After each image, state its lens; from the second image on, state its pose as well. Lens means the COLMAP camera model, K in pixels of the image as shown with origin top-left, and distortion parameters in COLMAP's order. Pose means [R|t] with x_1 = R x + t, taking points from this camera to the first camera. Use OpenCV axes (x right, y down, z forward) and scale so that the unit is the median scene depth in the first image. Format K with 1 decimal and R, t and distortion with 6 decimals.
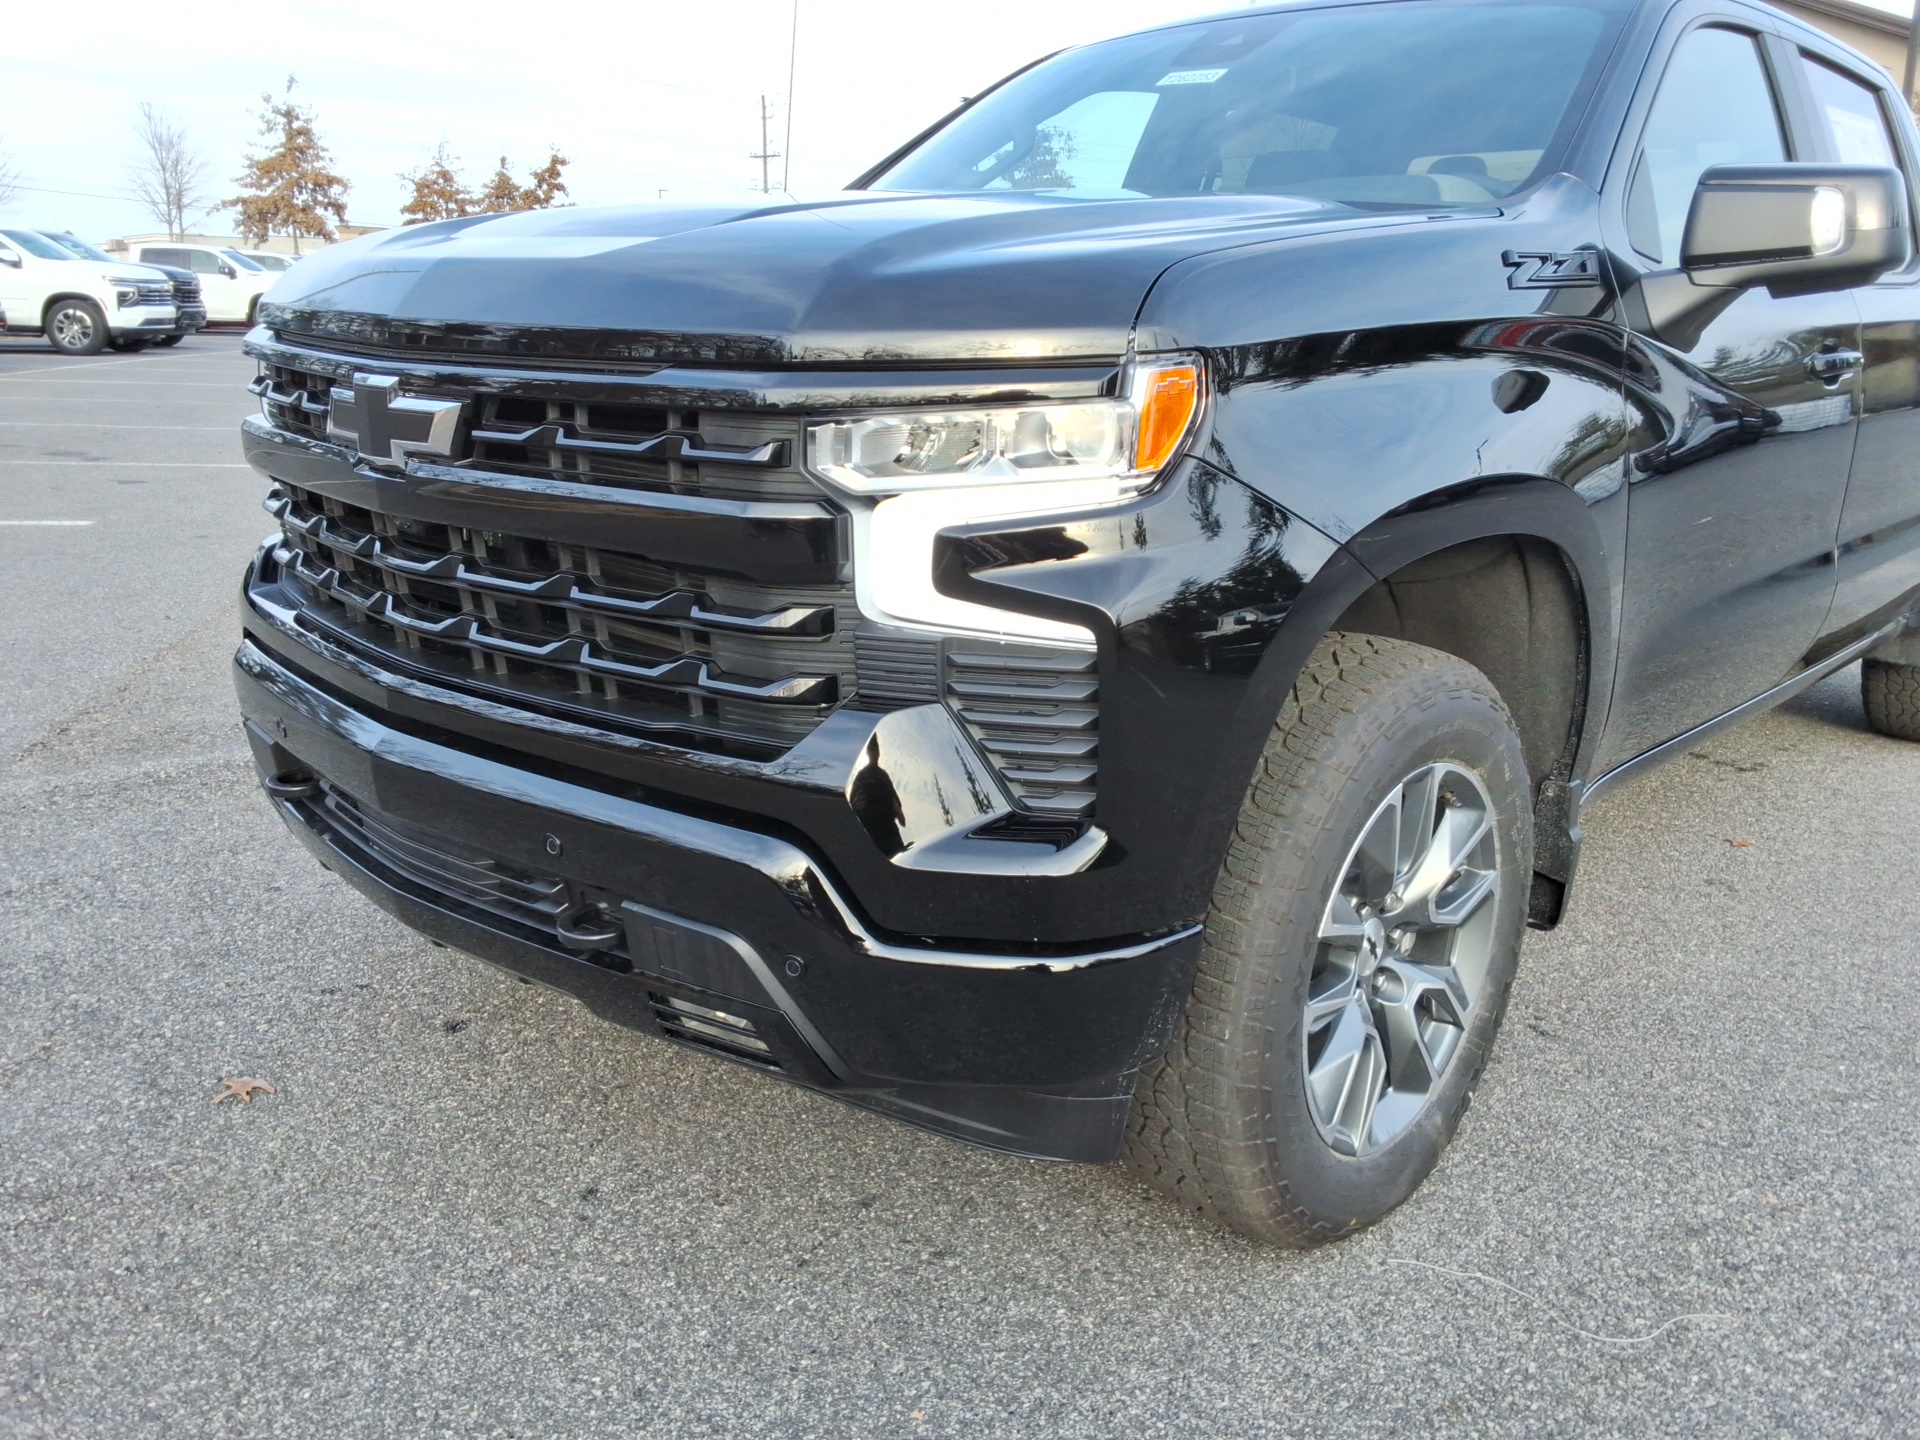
lens RADIAL K [[1534.5, 0, 974.7], [0, 1534.5, 705.3], [0, 0, 1]] dist [0.133511, -0.220410]
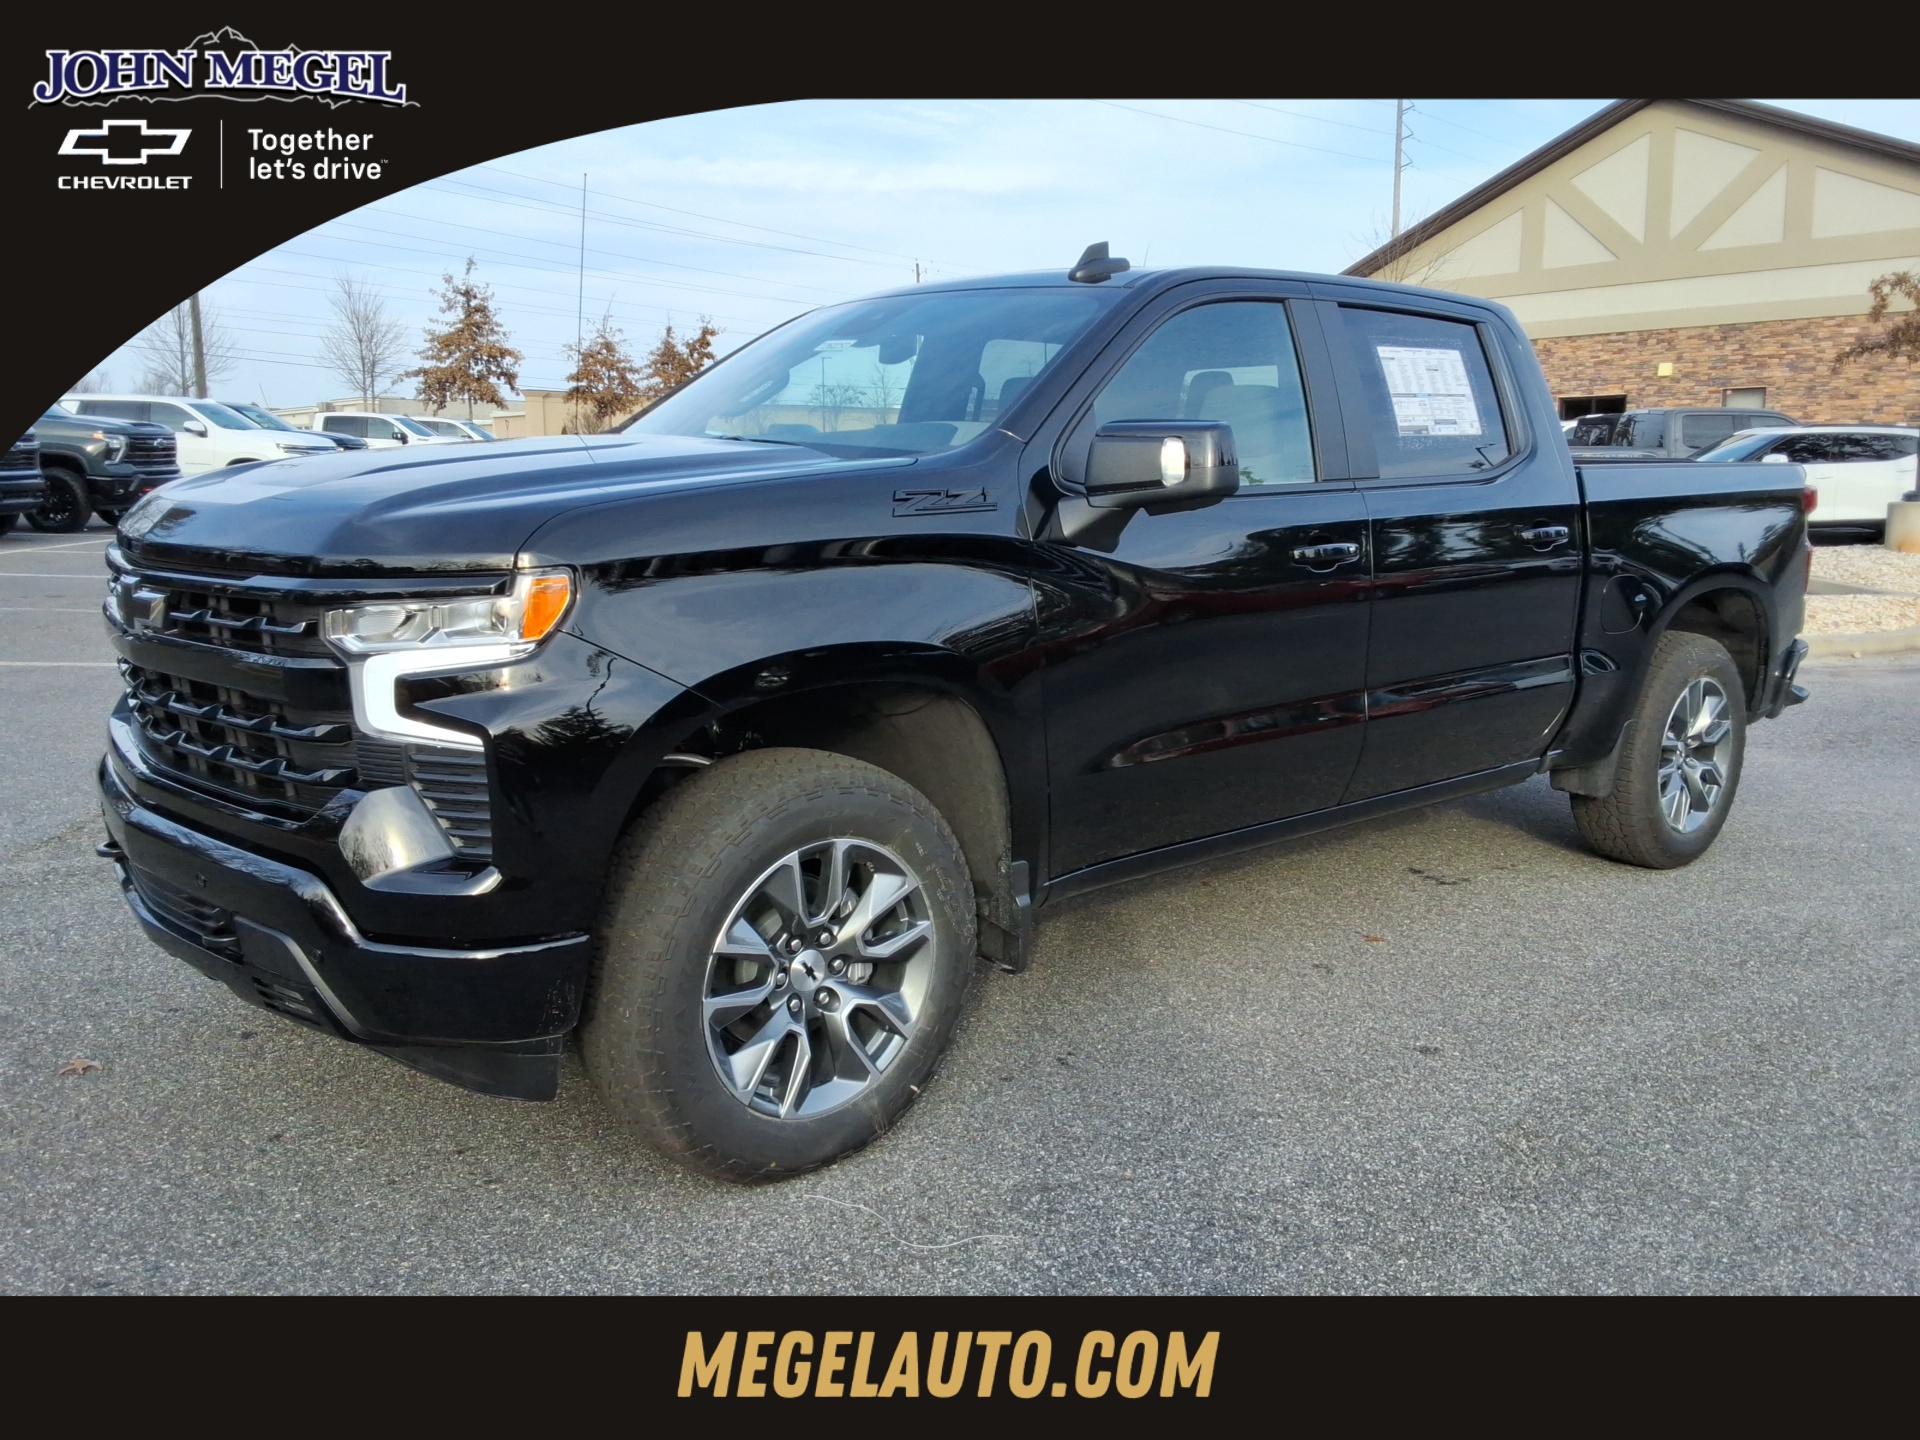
lens RADIAL K [[1534.5, 0, 974.7], [0, 1534.5, 705.3], [0, 0, 1]] dist [0.133511, -0.220410]
pose [[0.994827, 0.006521, -0.101370, 0.519799], [-0.015688, 0.995827, -0.089900, 0.037044], [0.100361, 0.091025, 0.990778, -0.381456]]
